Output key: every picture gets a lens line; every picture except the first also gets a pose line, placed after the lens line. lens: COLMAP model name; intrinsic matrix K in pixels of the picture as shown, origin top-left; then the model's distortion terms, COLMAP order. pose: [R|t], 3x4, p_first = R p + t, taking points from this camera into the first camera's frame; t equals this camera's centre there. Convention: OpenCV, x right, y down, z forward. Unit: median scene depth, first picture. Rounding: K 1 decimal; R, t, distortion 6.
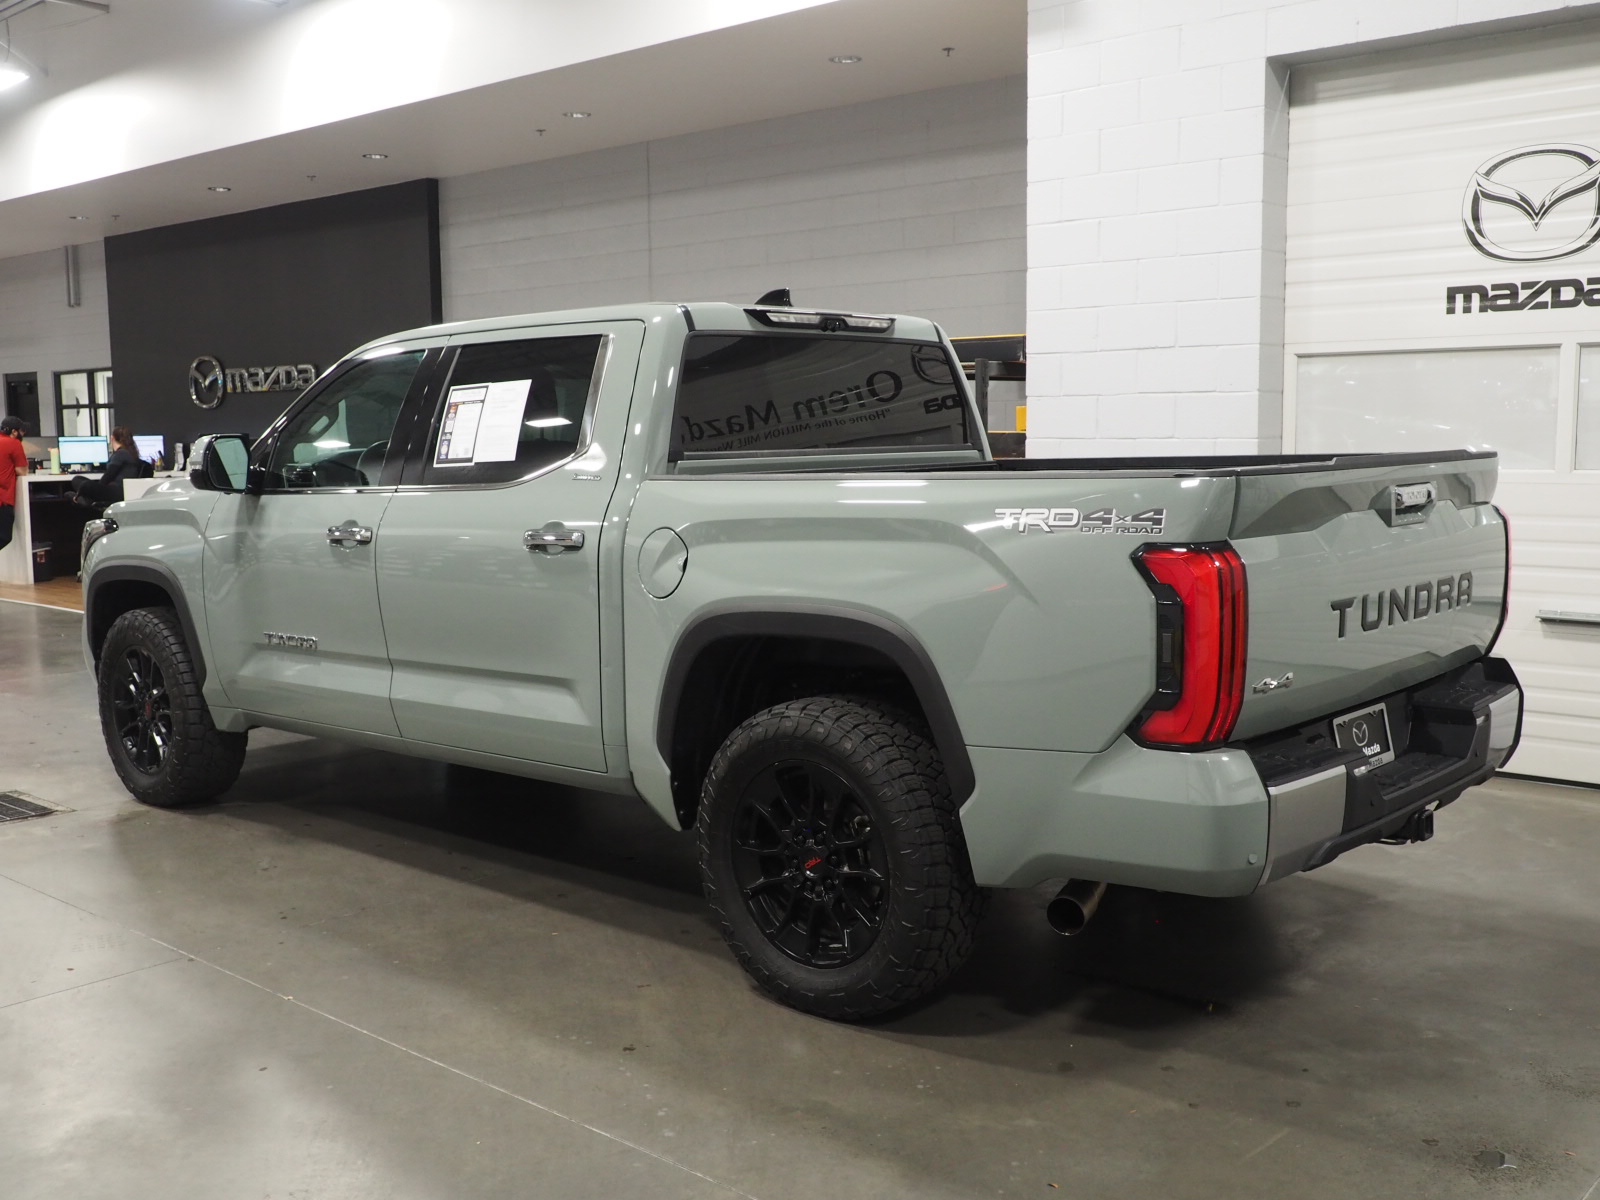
lens RADIAL K [[1580.7, 0, 800.0], [0, 1580.7, 600.0], [0, 0, 1]] dist [0.015421, 0.008001]
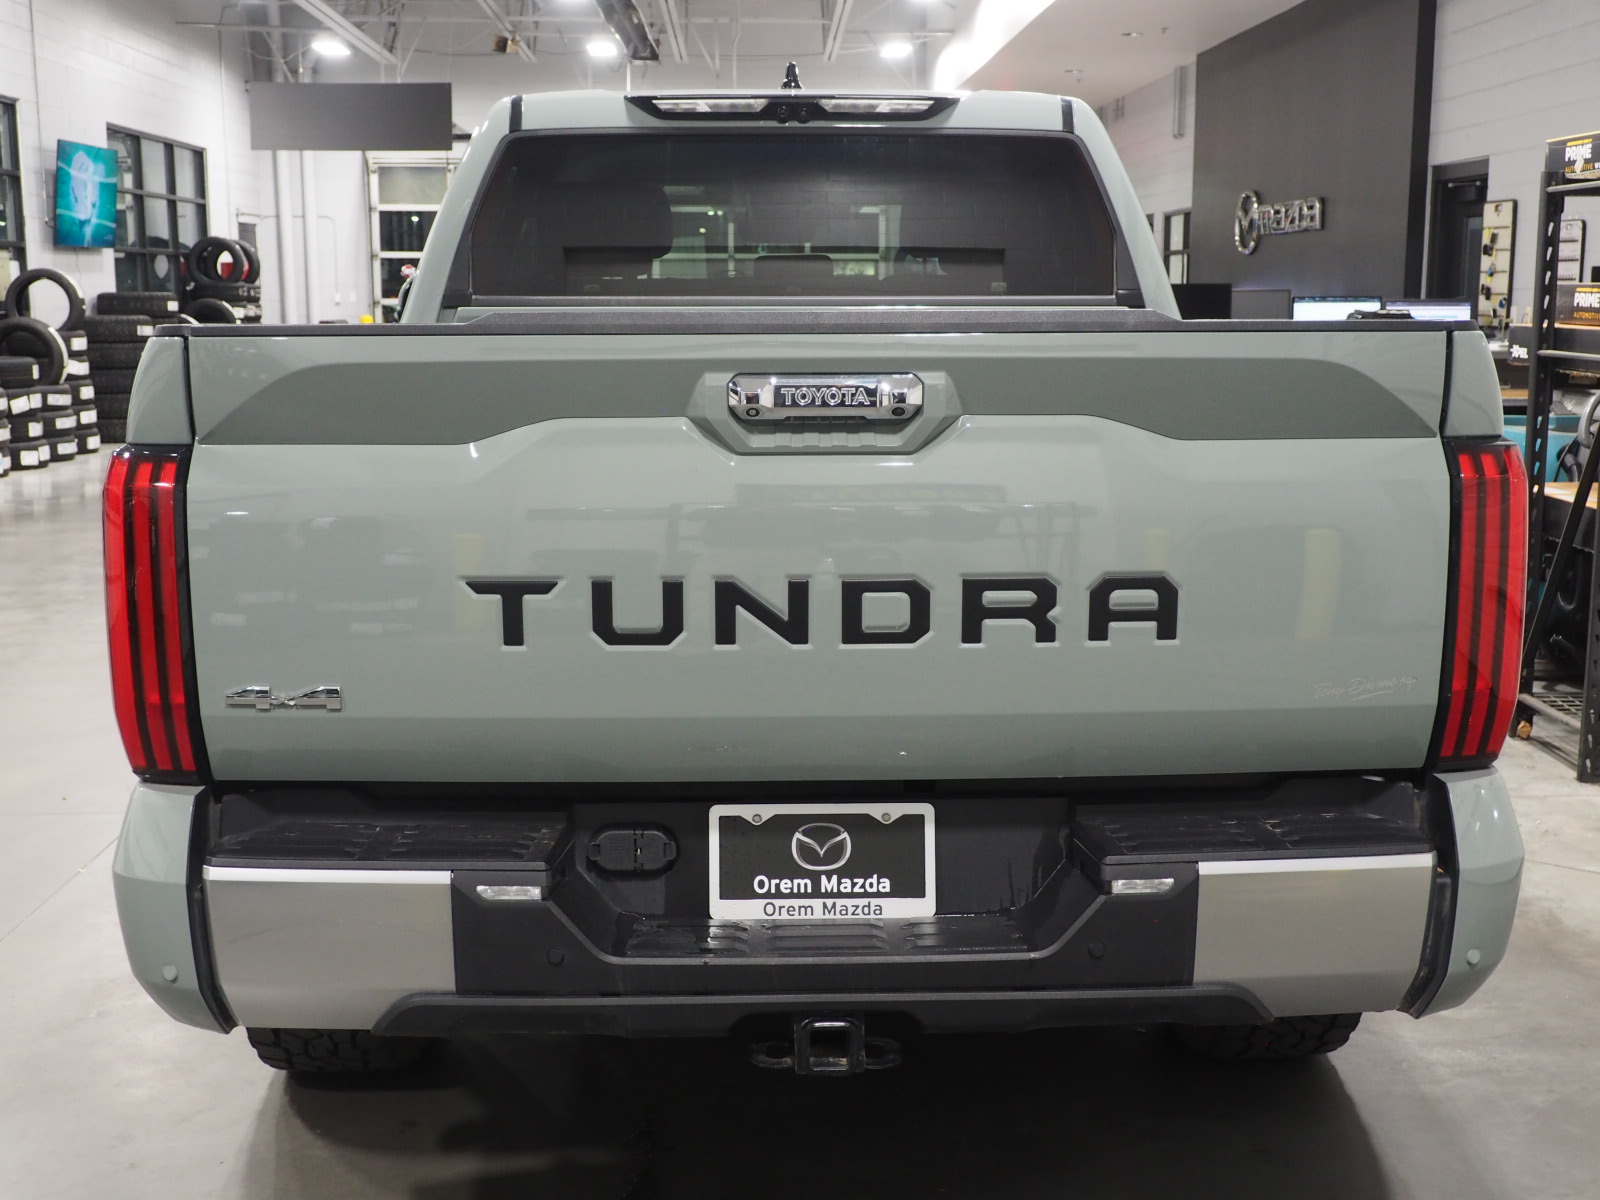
lens RADIAL K [[1879.9, 0, 800.4], [0, 1879.9, 638.0], [0, 0, 1]] dist [0.025740, 0.019304]
pose [[0.686037, 0.144450, -0.713083, 0.650004], [-0.089130, 0.989397, 0.114673, -0.046600], [0.722087, -0.015113, 0.691637, 0.462937]]
